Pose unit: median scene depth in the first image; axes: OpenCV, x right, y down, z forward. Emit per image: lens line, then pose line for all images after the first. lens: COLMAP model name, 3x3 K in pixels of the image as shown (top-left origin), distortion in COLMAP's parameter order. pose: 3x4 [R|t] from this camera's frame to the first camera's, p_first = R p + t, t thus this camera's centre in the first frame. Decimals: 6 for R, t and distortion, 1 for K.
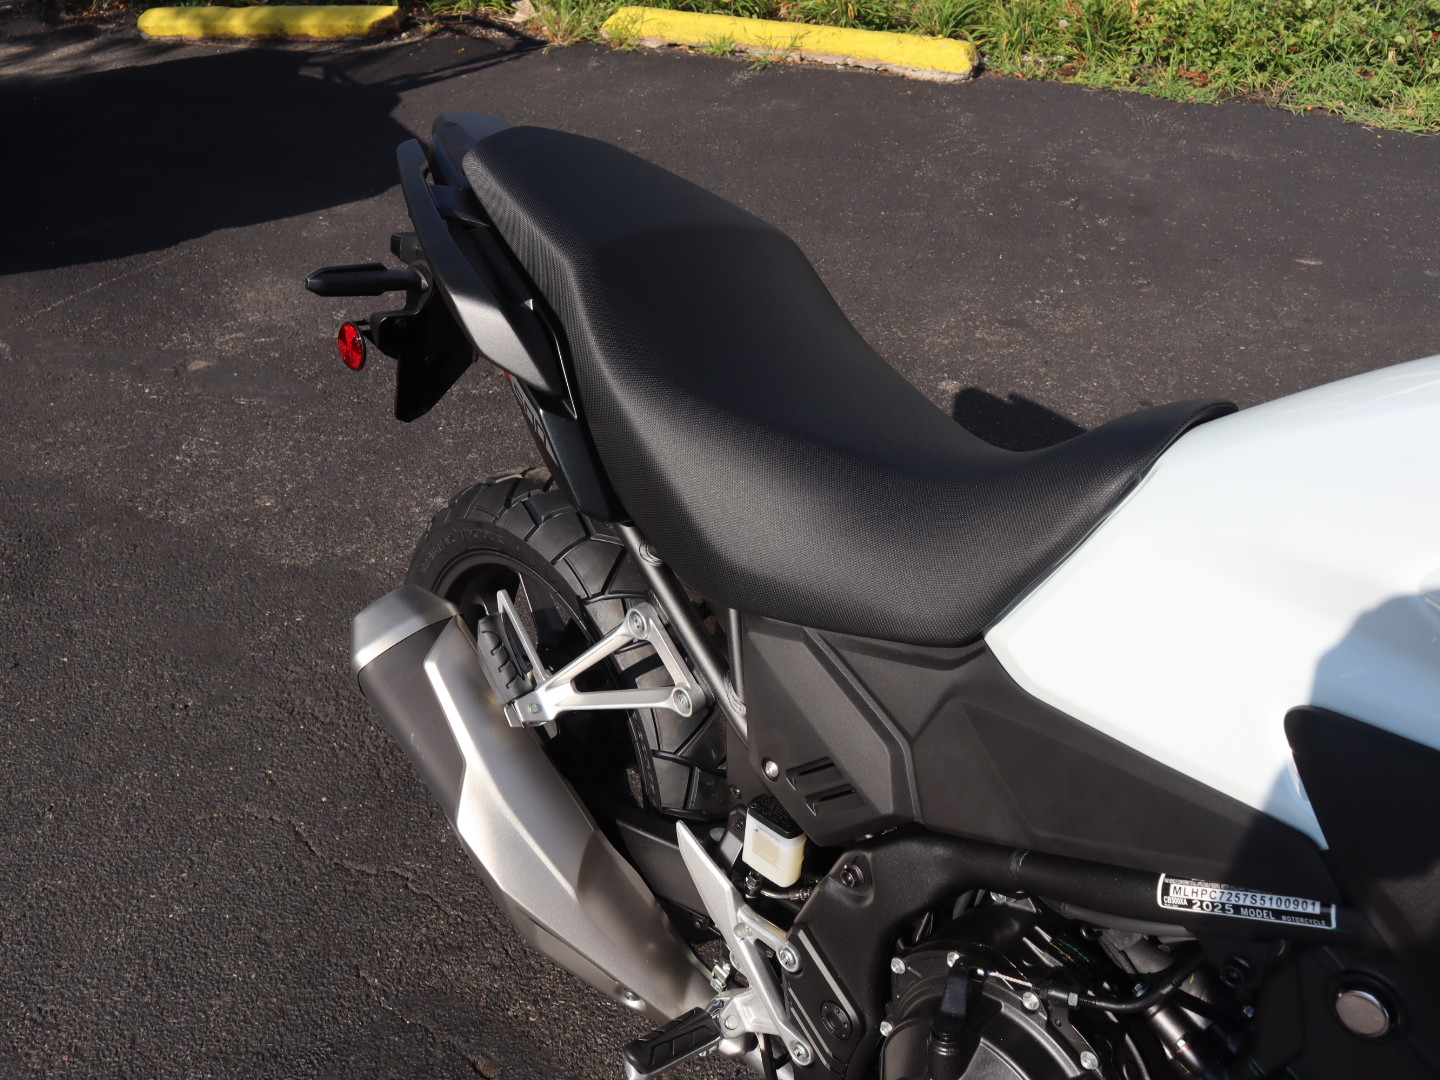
lens RADIAL K [[1122.2, 0, 721.4], [0, 1122.2, 541.6], [0, 0, 1]] dist [-0.120337, 0.077694]
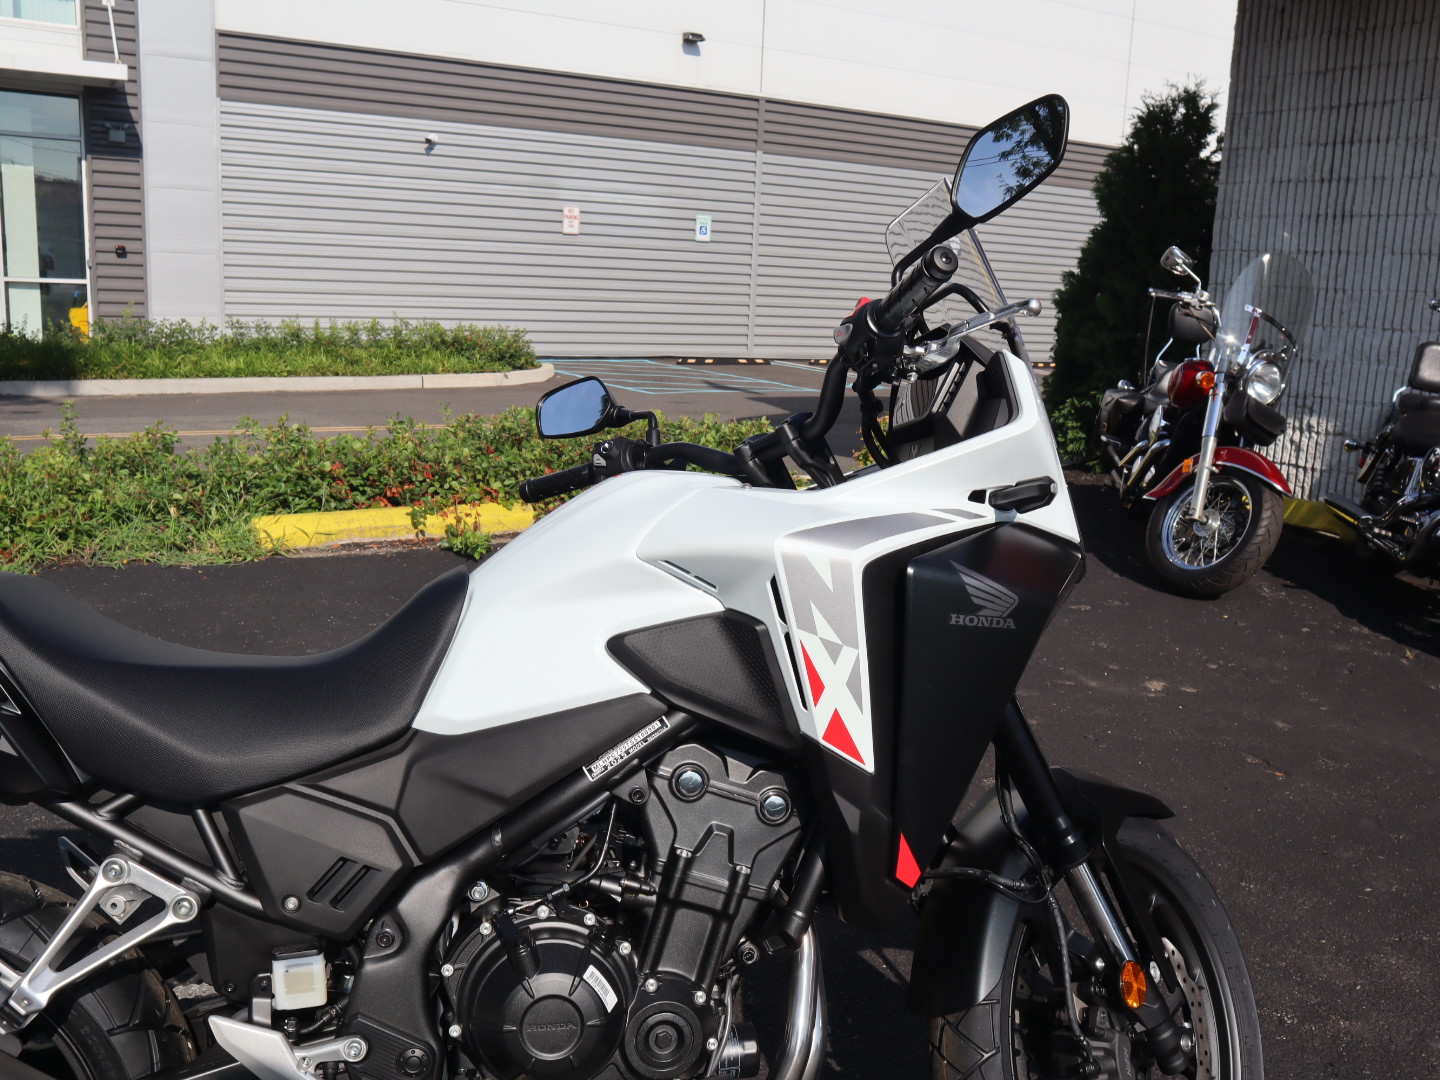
lens RADIAL K [[1285.8, 0, 729.0], [0, 1285.8, 545.0], [0, 0, 1]] dist [-0.082686, 0.081460]
pose [[0.526595, -0.115518, 0.842231, -0.185169], [0.462375, 0.870289, -0.169728, 0.068062], [-0.713378, 0.478804, 0.511702, -0.068556]]
